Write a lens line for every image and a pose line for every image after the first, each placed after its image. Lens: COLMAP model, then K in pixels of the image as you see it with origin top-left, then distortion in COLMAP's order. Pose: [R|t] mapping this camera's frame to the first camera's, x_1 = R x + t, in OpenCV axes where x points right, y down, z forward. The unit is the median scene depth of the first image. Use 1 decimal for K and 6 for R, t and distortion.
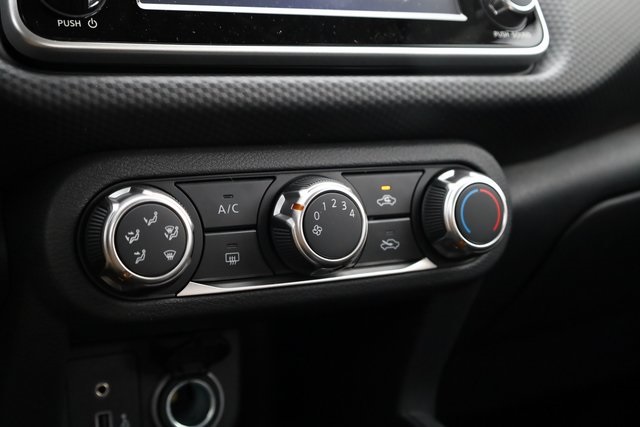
lens RADIAL K [[916.5, 0, 318.0], [0, 916.5, 215.0], [0, 0, 1]] dist [-0.003117, 0.000000]
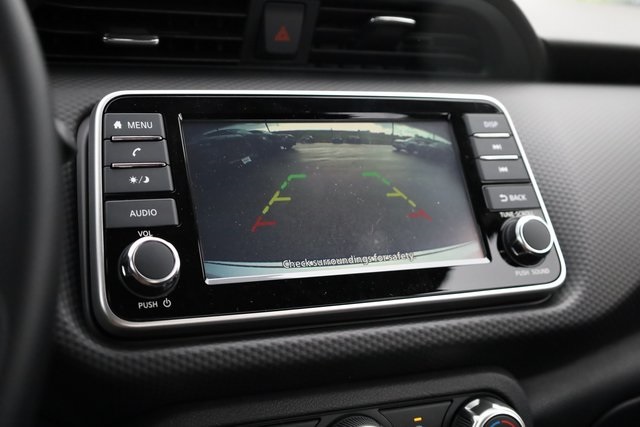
lens RADIAL K [[916.5, 0, 321.8], [0, 916.5, 214.4], [0, 0, 1]] dist [-0.003117, 0.000000]
pose [[0.998255, 0.004878, -0.058851, 0.020843], [-0.007809, 0.998735, -0.049669, -0.226859], [0.058535, 0.050042, 0.997030, -0.155527]]
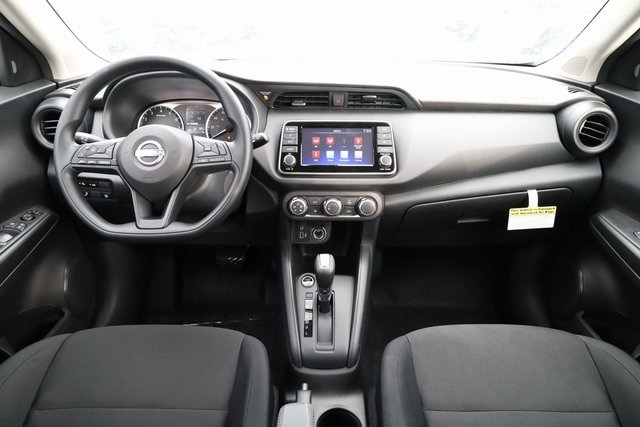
lens RADIAL K [[437.4, 0, 324.9], [0, 437.4, 215.7], [0, 0, 1]] dist [-0.020435, 0.008408]
pose [[0.883401, 0.171643, -0.436053, 1.011174], [-0.073653, 0.969797, 0.232526, -0.493518], [0.462794, -0.173297, 0.869361, -1.149020]]
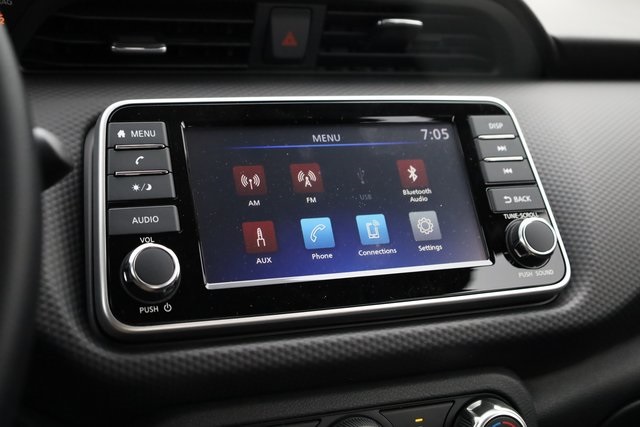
lens RADIAL K [[916.5, 0, 323.8], [0, 916.5, 211.2], [0, 0, 1]] dist [-0.003117, 0.000000]
pose [[0.993894, -0.002514, -0.110307, 0.082683], [-0.002096, 0.999130, -0.041656, -0.244359], [0.110316, 0.041633, 0.993024, -0.170527]]
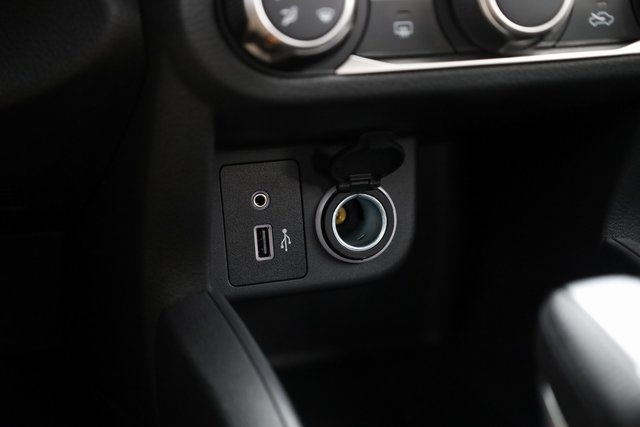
lens RADIAL K [[916.5, 0, 321.8], [0, 916.5, 212.1], [0, 0, 1]] dist [-0.003117, 0.000000]
pose [[0.979607, 0.016817, -0.200218, 0.002225], [0.007577, 0.992690, 0.120455, 0.101851], [0.200780, -0.119515, 0.972319, 0.152659]]
